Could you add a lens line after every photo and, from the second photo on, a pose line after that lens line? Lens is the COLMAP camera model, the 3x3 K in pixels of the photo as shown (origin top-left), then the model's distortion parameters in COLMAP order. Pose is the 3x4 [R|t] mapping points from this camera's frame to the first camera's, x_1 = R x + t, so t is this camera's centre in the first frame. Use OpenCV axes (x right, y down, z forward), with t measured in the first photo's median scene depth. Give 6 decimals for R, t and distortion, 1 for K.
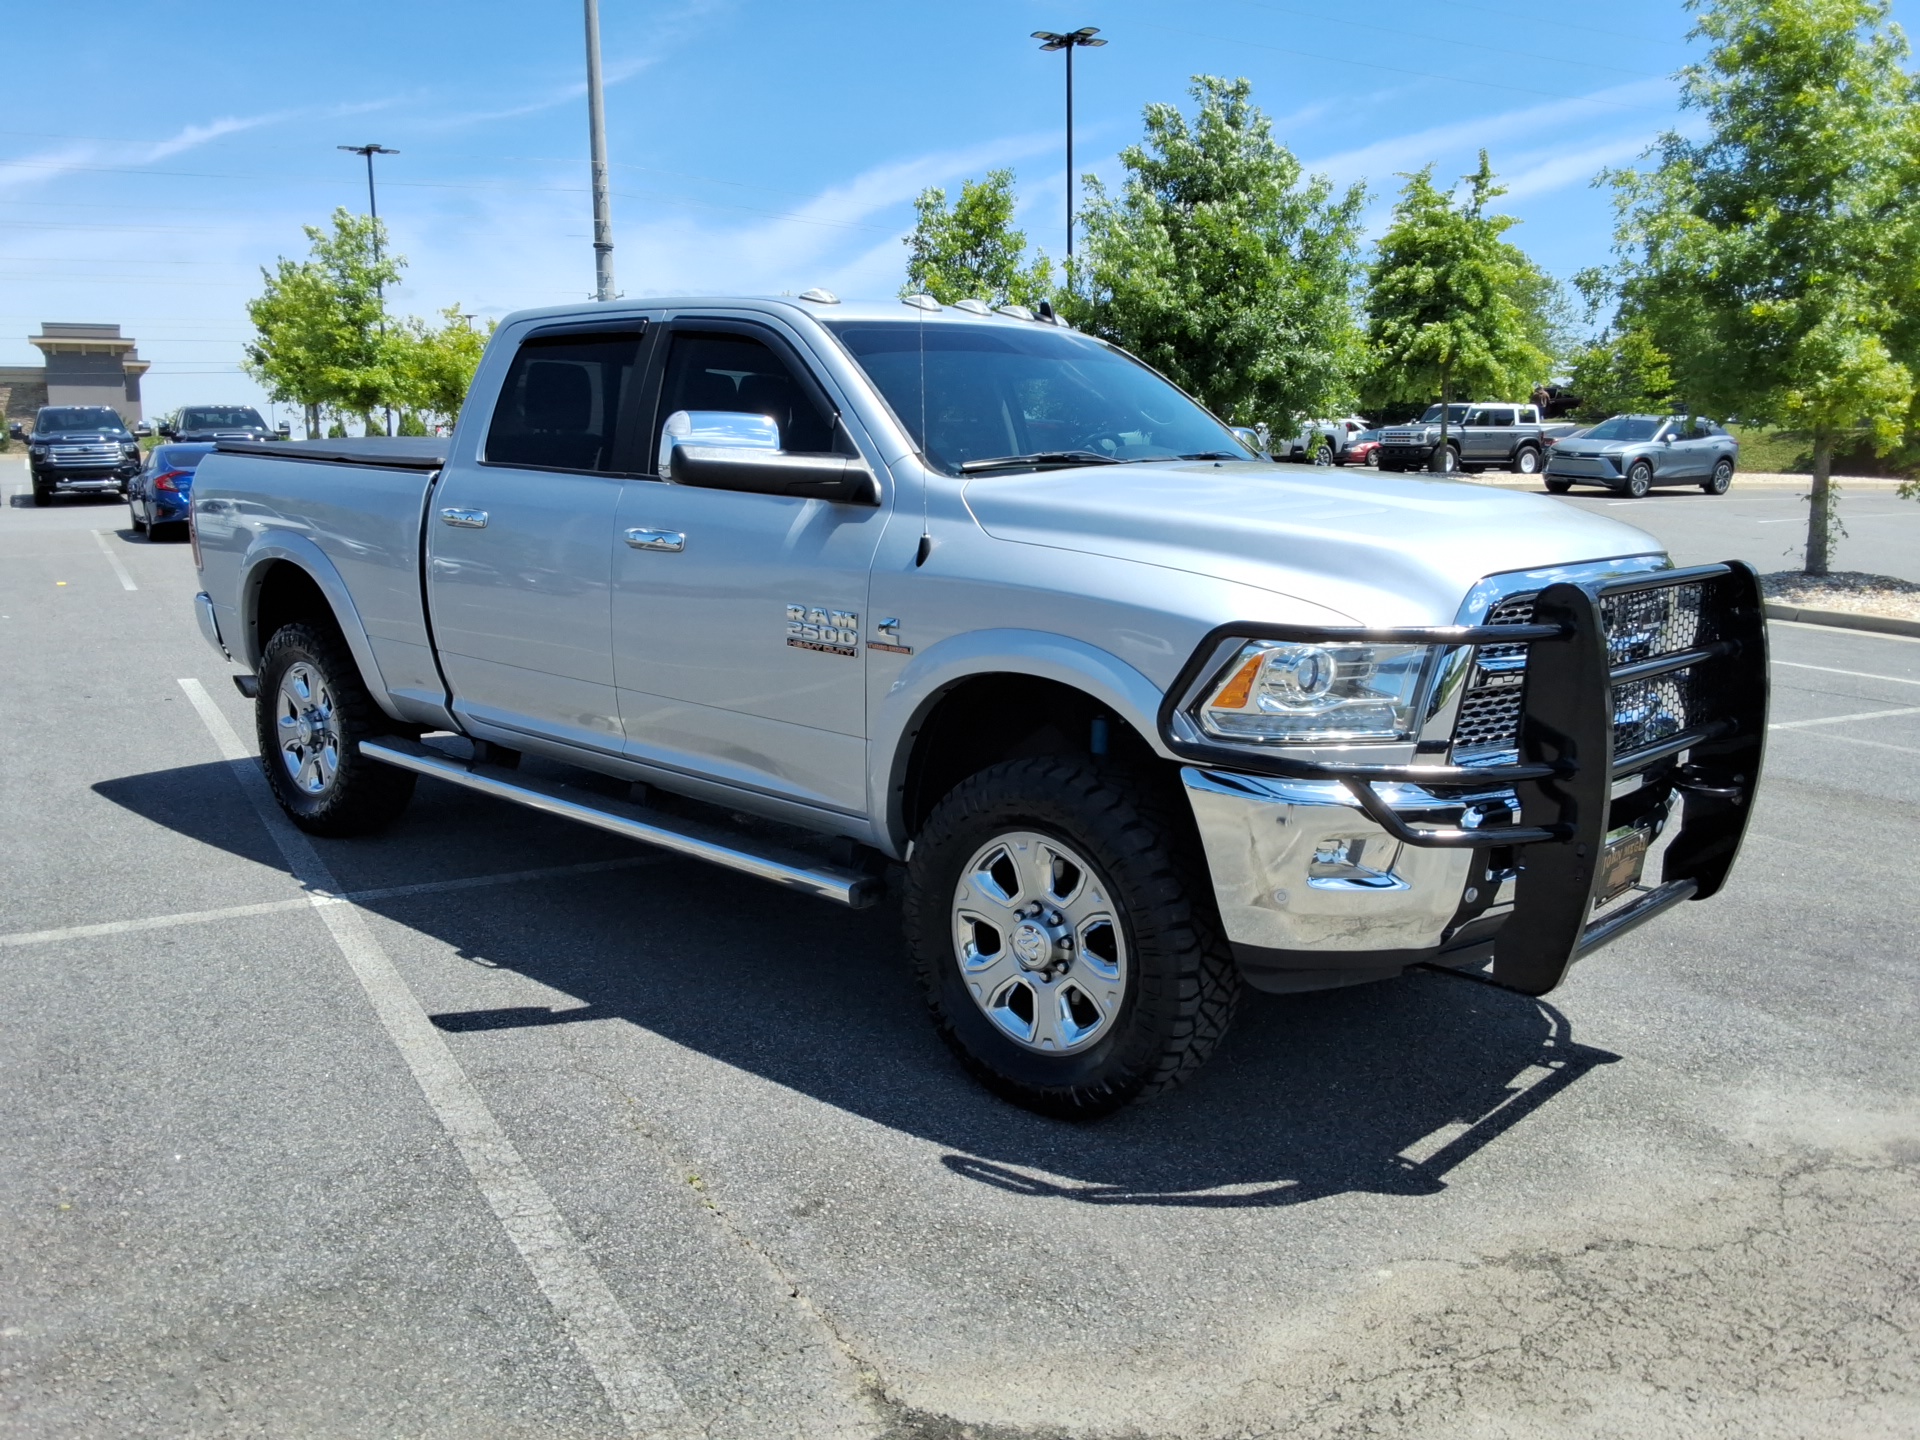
lens RADIAL K [[1539.3, 0, 977.1], [0, 1539.3, 706.9], [0, 0, 1]] dist [0.112225, -0.176744]
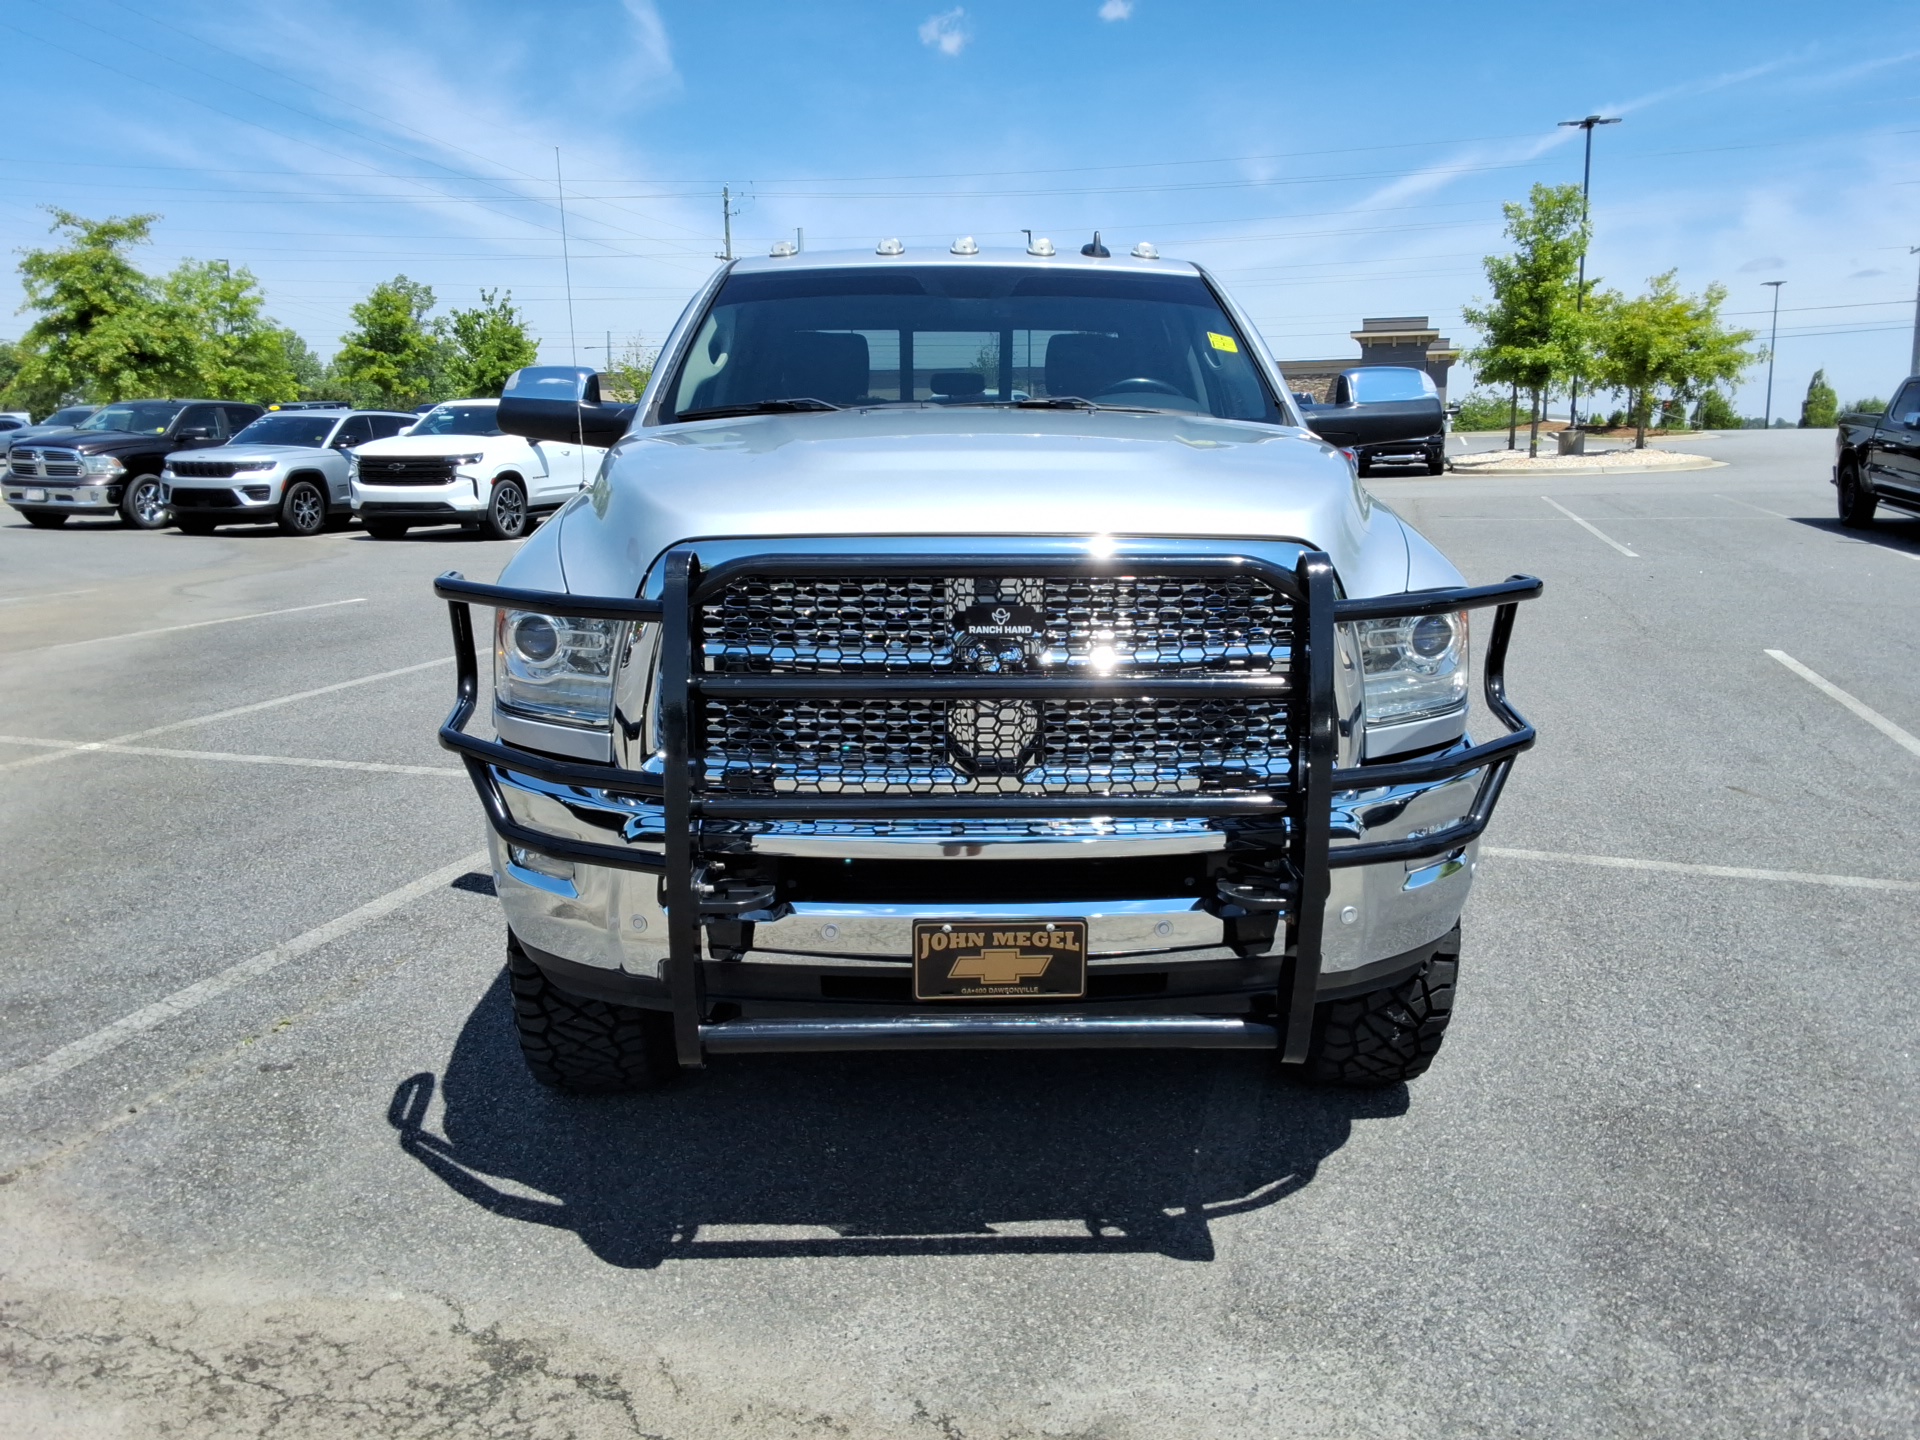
lens RADIAL K [[1539.3, 0, 977.1], [0, 1539.3, 706.9], [0, 0, 1]] dist [0.112225, -0.176744]
pose [[0.700438, 0.119606, -0.703620, 0.088267], [-0.111006, 0.992117, 0.058143, -0.005406], [0.705028, 0.037380, 0.708193, 0.046943]]
